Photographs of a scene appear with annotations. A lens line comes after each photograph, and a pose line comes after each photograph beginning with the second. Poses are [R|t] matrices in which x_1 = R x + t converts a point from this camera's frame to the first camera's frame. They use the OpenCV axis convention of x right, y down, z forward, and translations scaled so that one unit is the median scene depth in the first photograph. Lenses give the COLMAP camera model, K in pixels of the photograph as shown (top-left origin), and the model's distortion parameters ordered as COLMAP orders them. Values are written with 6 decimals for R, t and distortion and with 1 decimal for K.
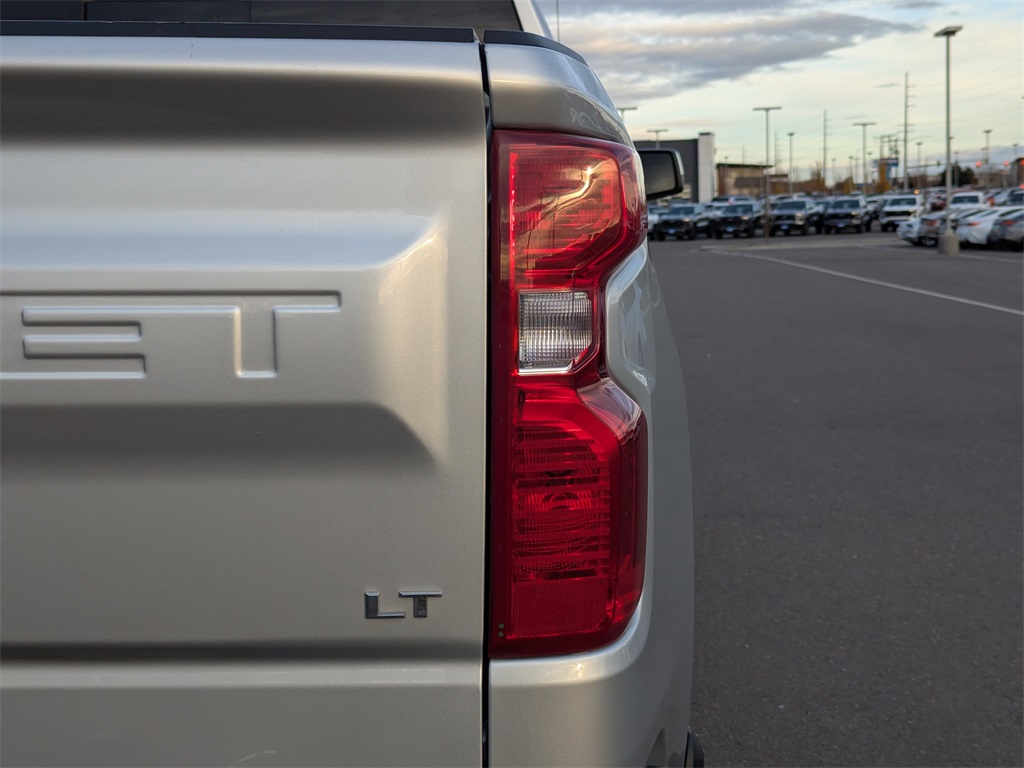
lens RADIAL K [[1475.7, 0, 515.4], [0, 1475.7, 373.4], [0, 0, 1]] dist [0.104293, 0.000000]
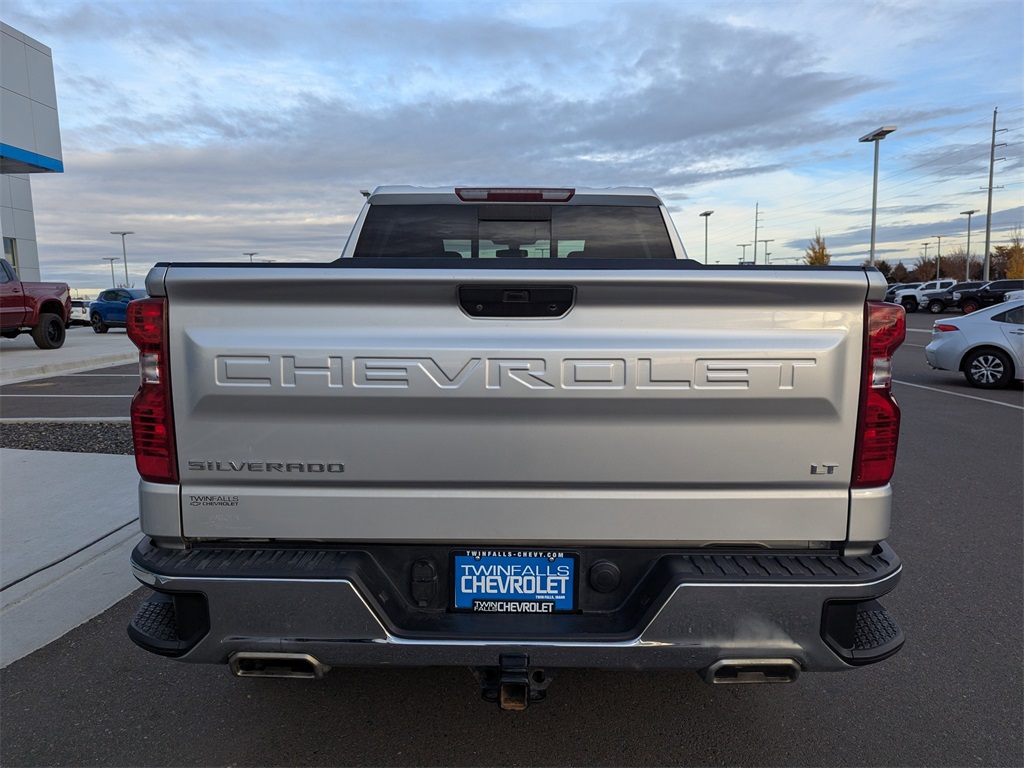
lens RADIAL K [[741.7, 0, 510.6], [0, 741.7, 386.3], [0, 0, 1]] dist [0.070315, -0.055465]
pose [[0.998940, 0.003021, 0.045926, -0.735194], [-0.003457, 0.999950, 0.009423, -0.012928], [-0.045896, -0.009572, 0.998900, -0.396337]]
